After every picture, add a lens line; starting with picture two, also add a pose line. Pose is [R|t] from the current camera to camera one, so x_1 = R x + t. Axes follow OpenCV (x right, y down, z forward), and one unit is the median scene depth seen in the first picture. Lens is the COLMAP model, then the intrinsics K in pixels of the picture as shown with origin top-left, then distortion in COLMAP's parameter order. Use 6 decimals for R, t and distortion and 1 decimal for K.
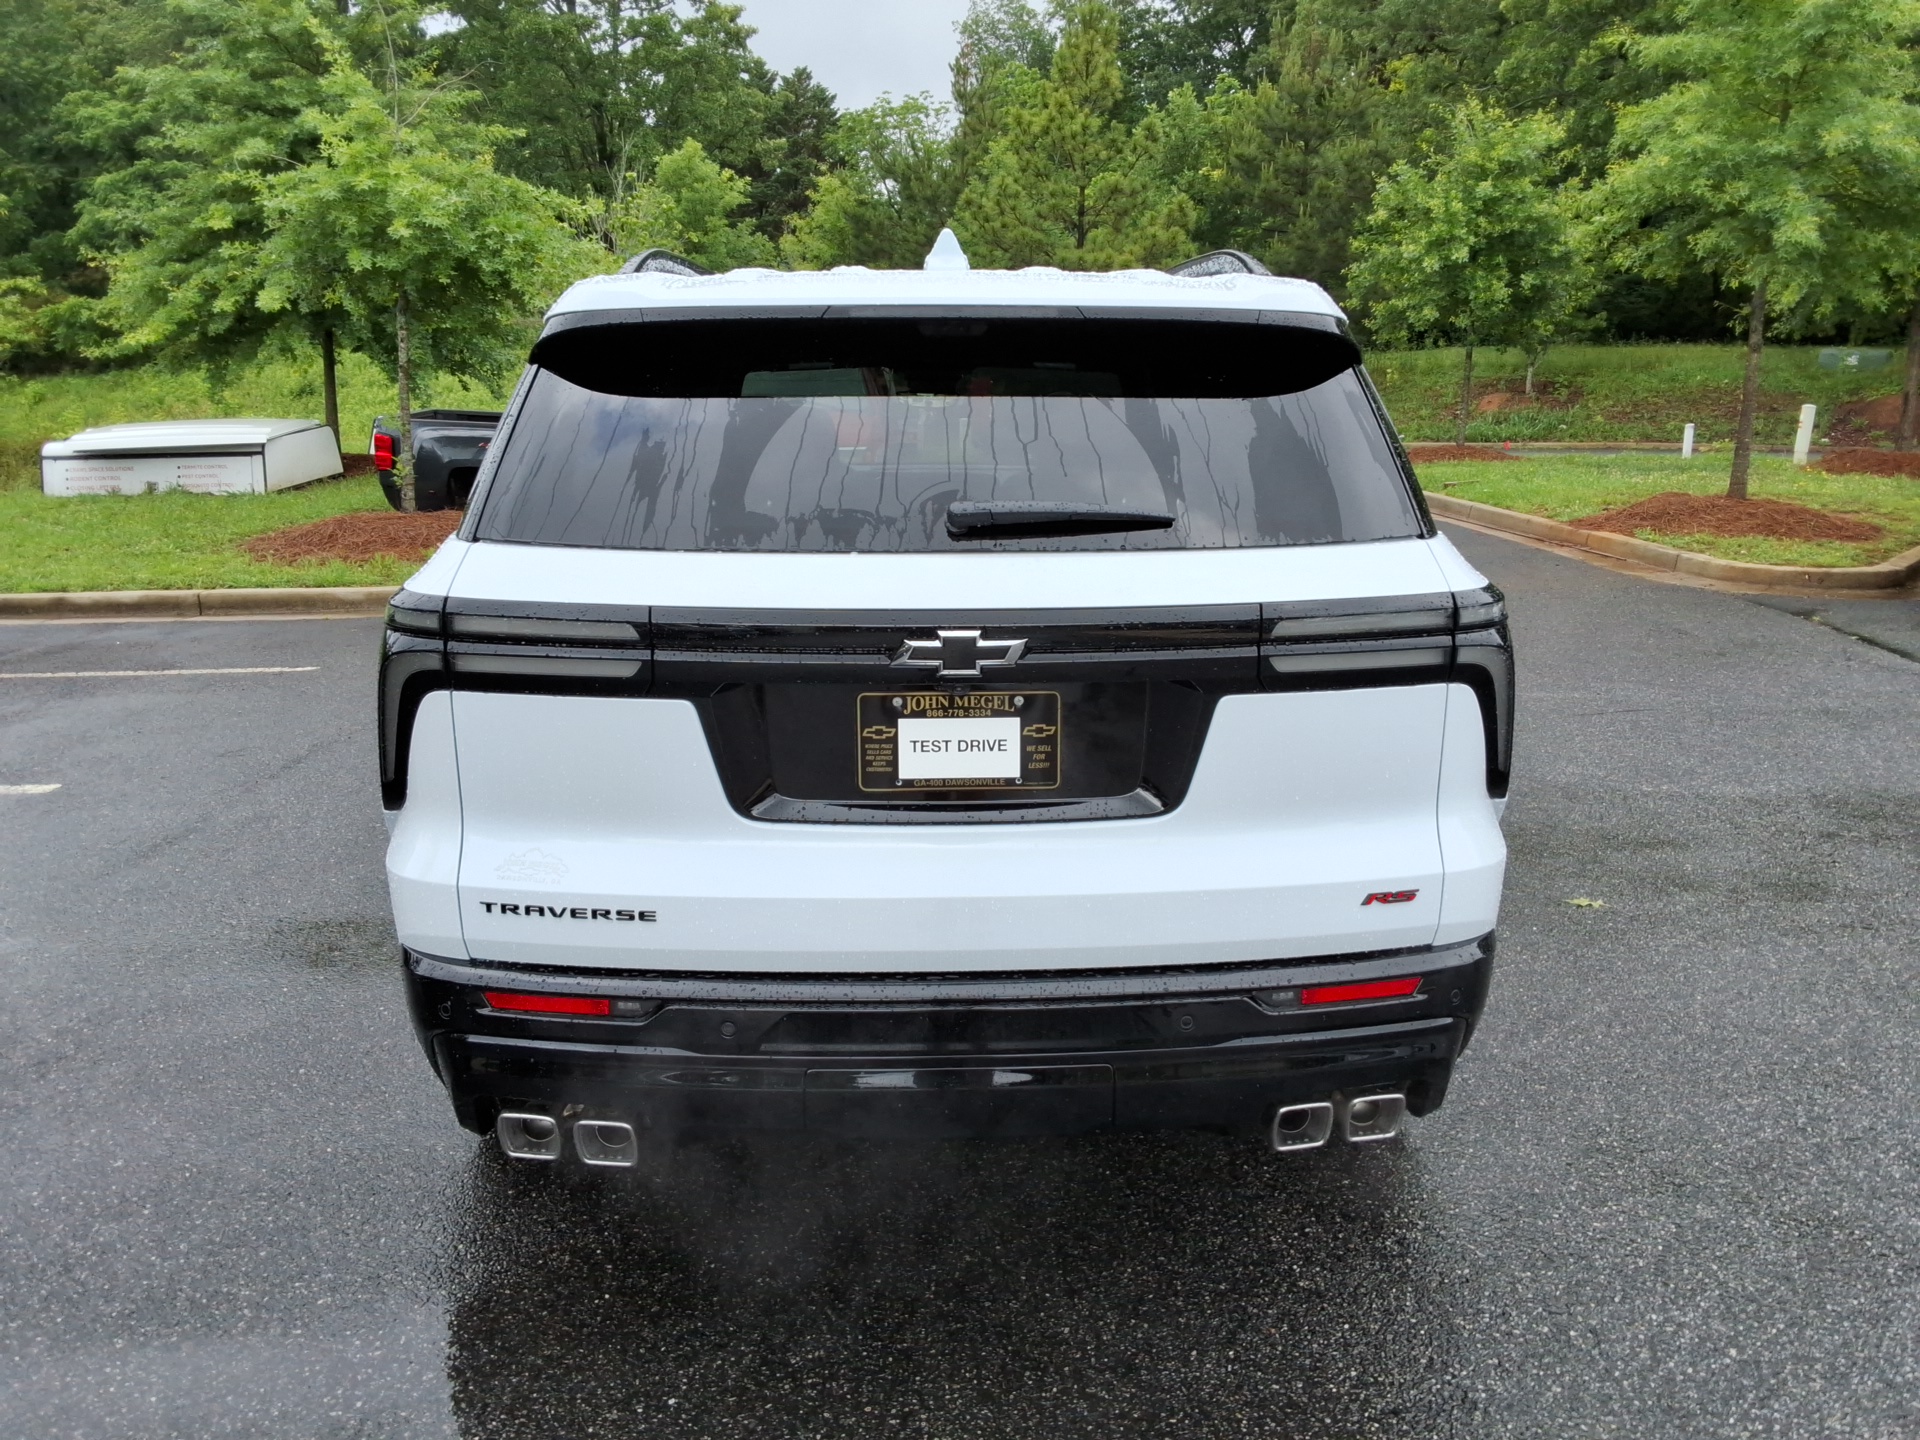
lens RADIAL K [[1547.8, 0, 978.0], [0, 1547.8, 704.2], [0, 0, 1]] dist [0.092951, -0.142420]
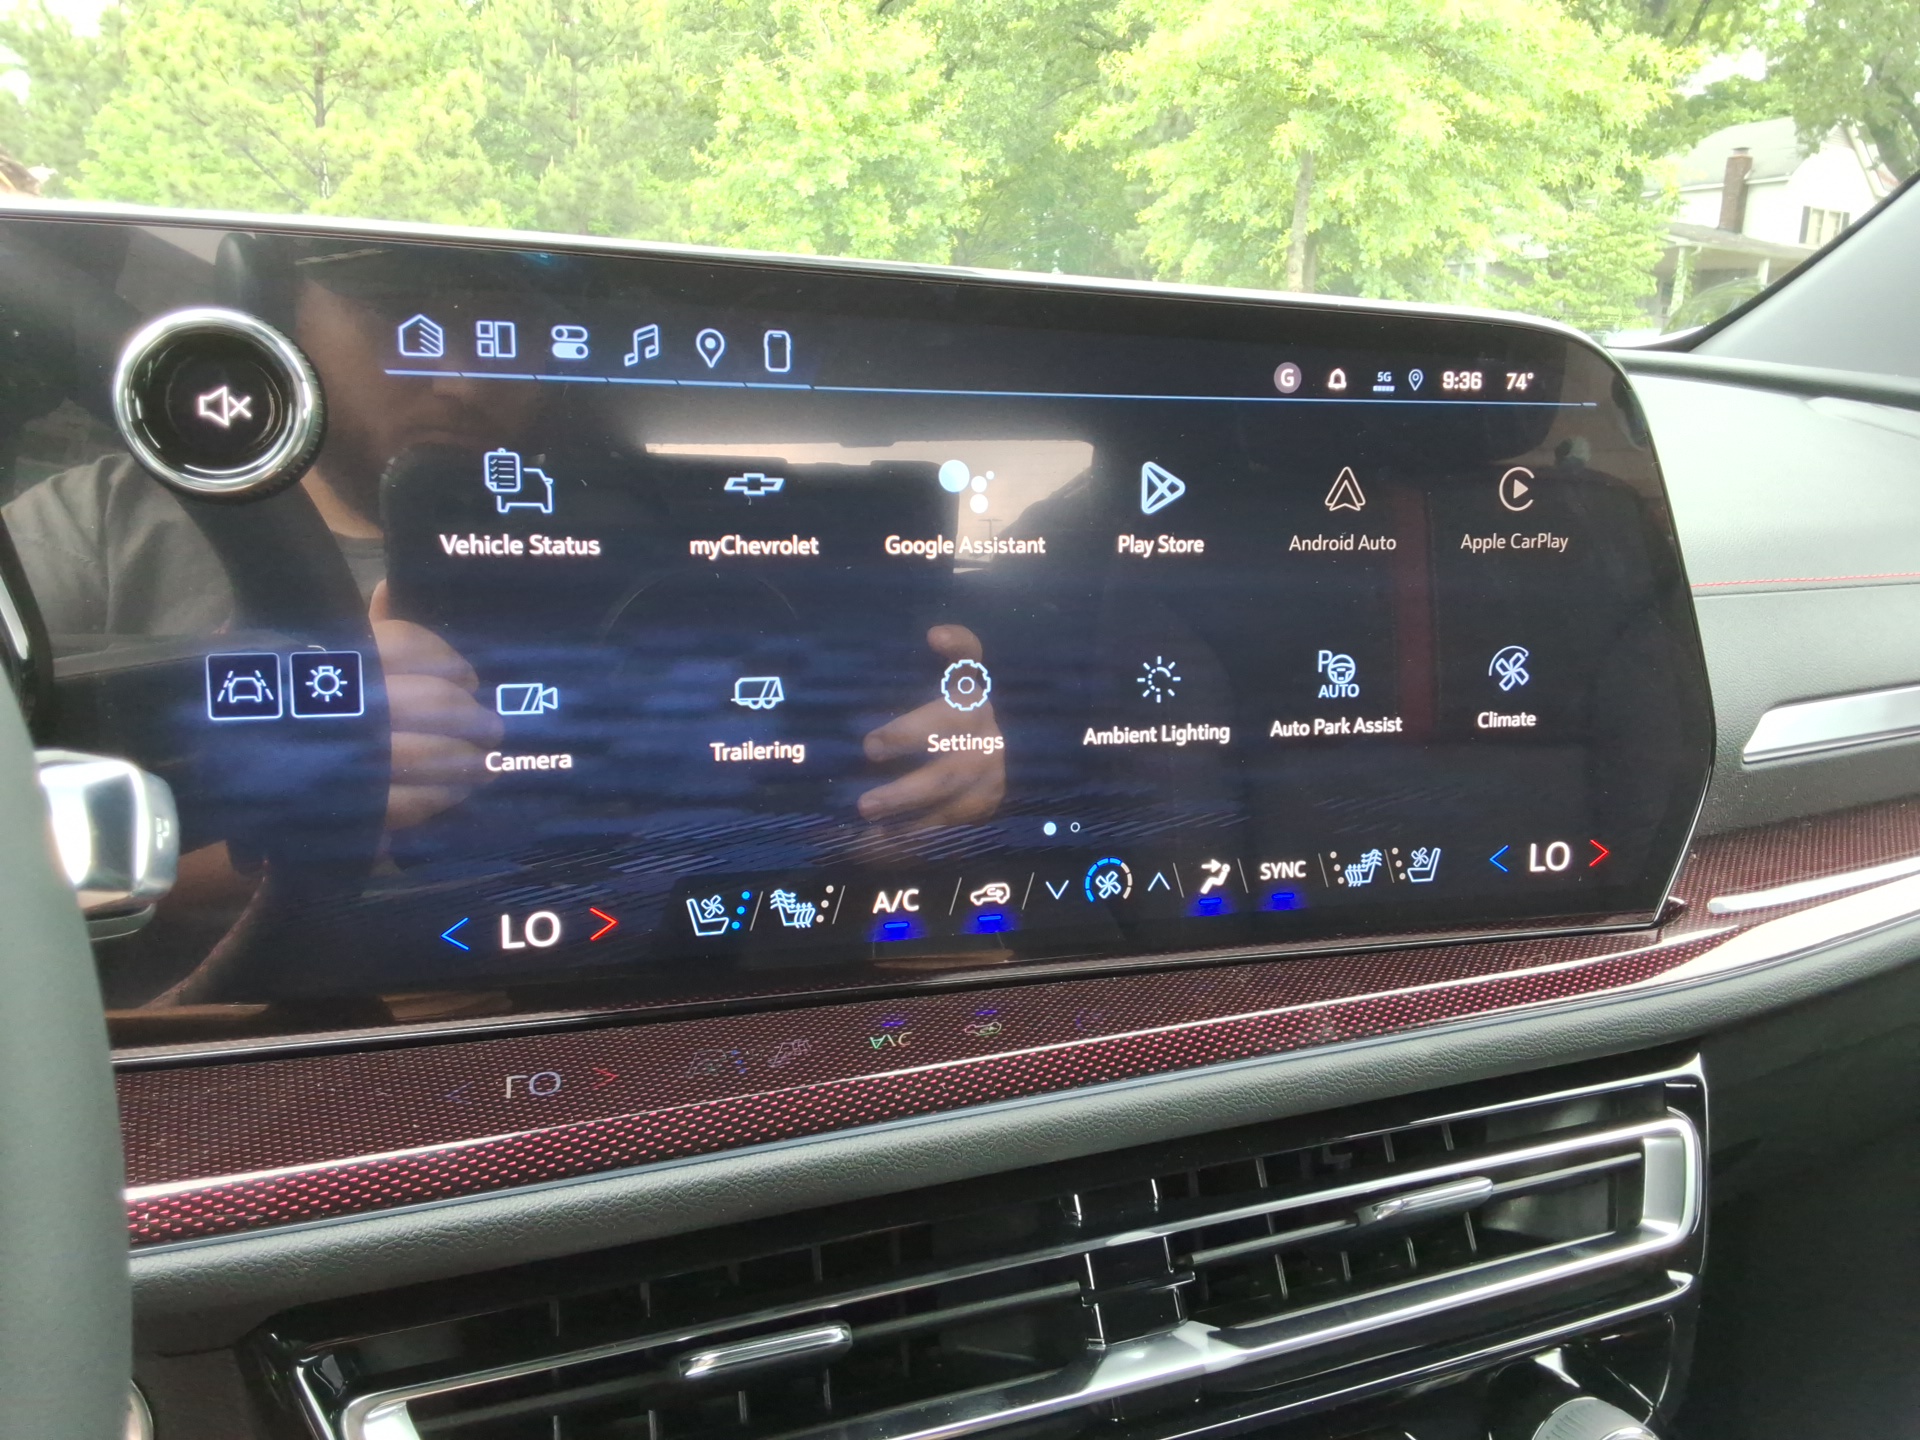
lens RADIAL K [[1547.8, 0, 973.6], [0, 1547.8, 716.4], [0, 0, 1]] dist [0.092951, -0.142420]
pose [[0.888753, -0.071640, 0.452753, -0.021703], [0.061422, 0.997416, 0.037252, -0.042862], [-0.454252, -0.005299, 0.890857, 0.306834]]
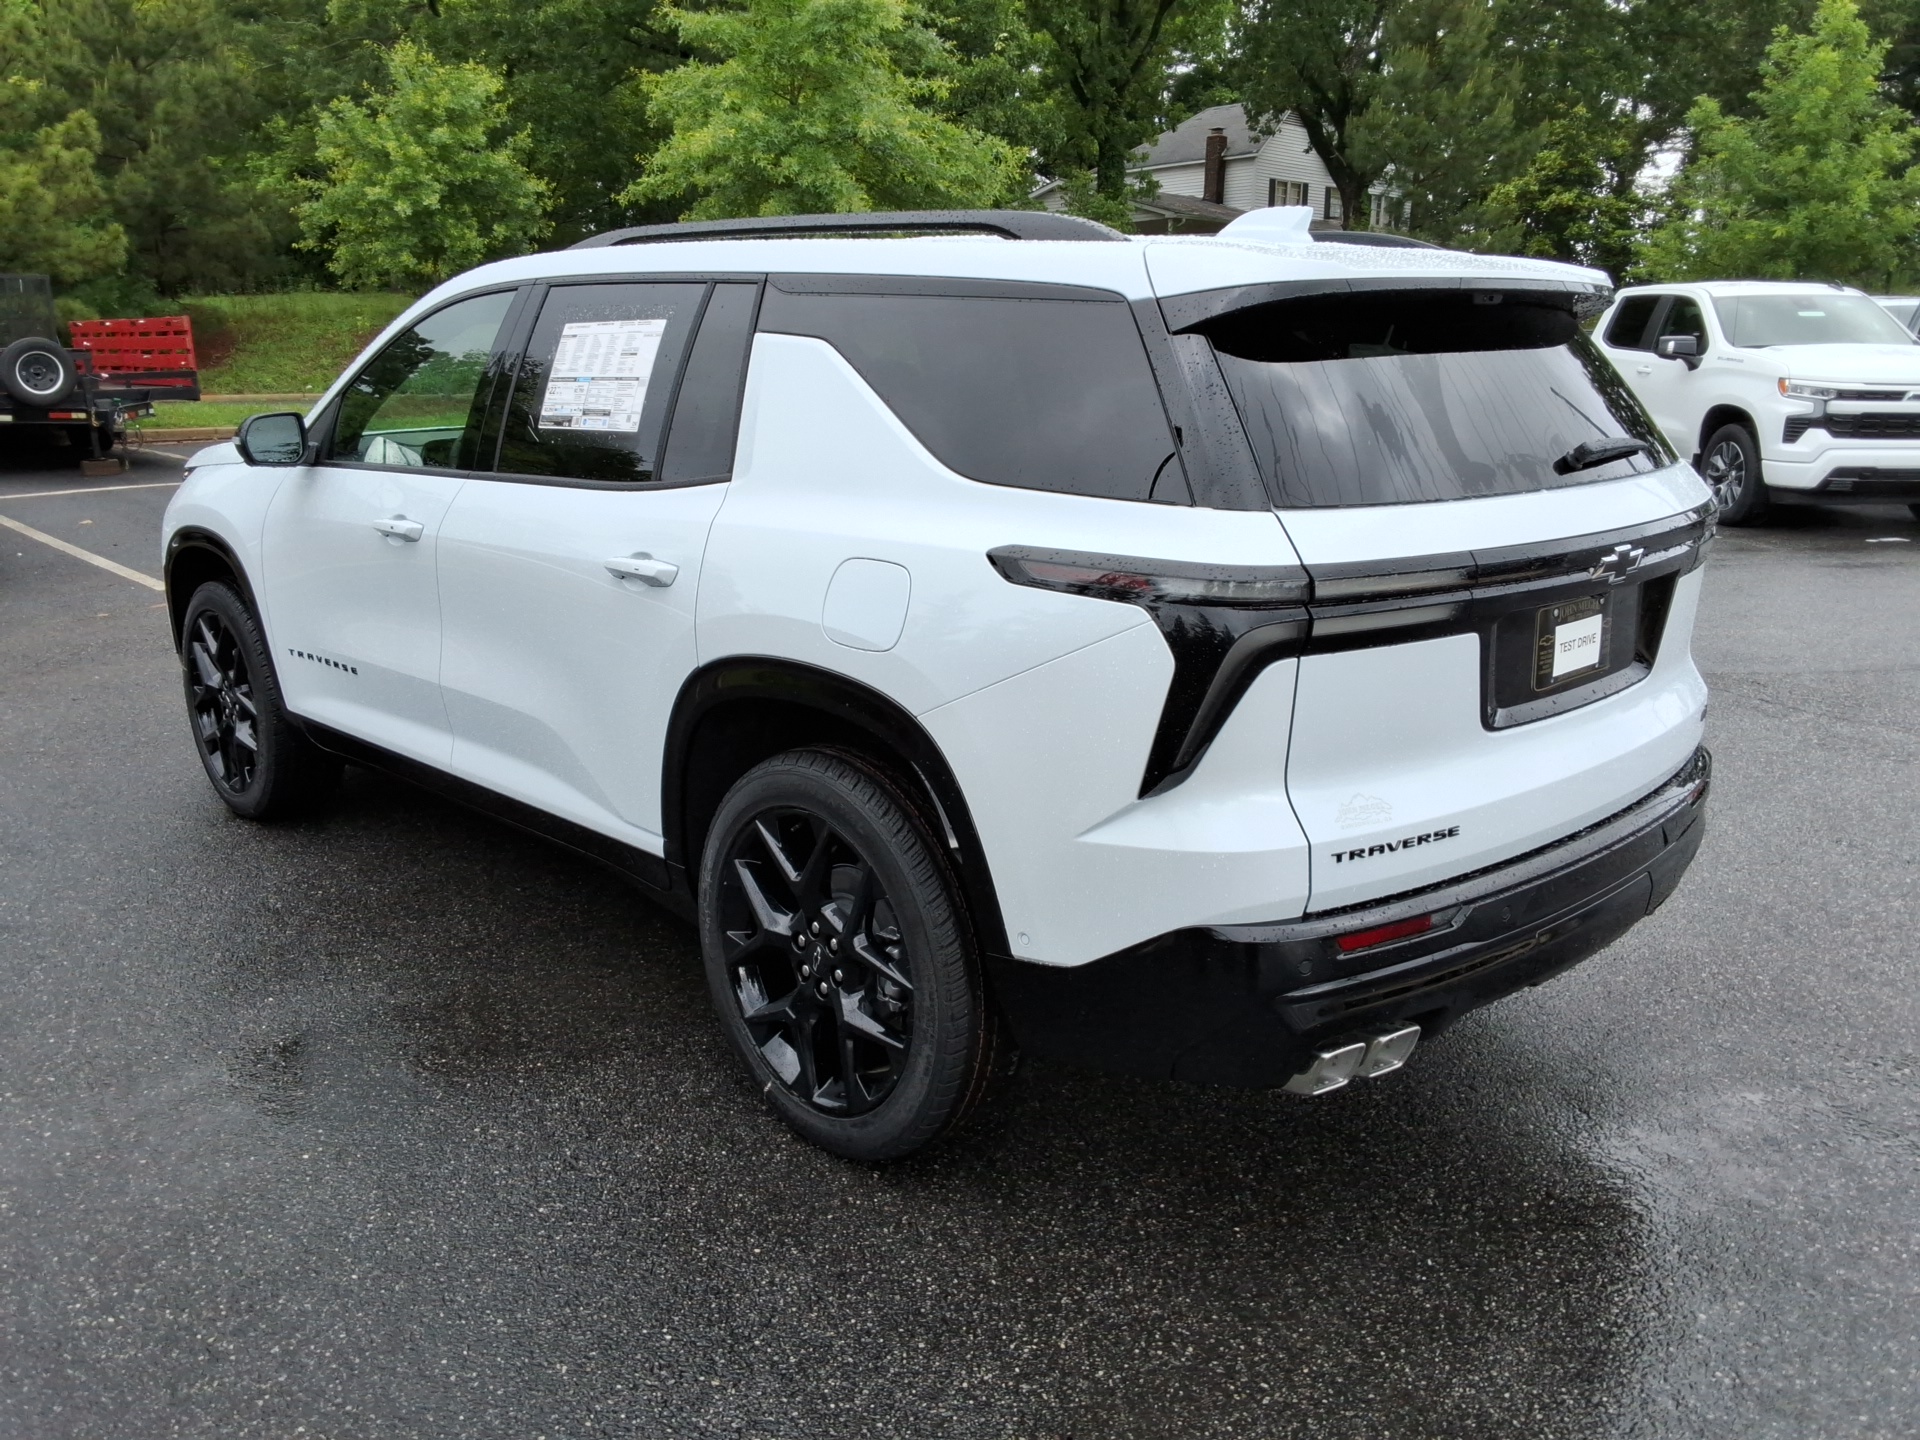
lens RADIAL K [[1547.8, 0, 982.3], [0, 1547.8, 701.0], [0, 0, 1]] dist [0.092951, -0.142420]
pose [[0.741040, -0.154175, 0.653521, -0.160768], [0.134666, 0.987632, 0.080296, -0.012437], [-0.657818, 0.028505, 0.752638, 0.051600]]
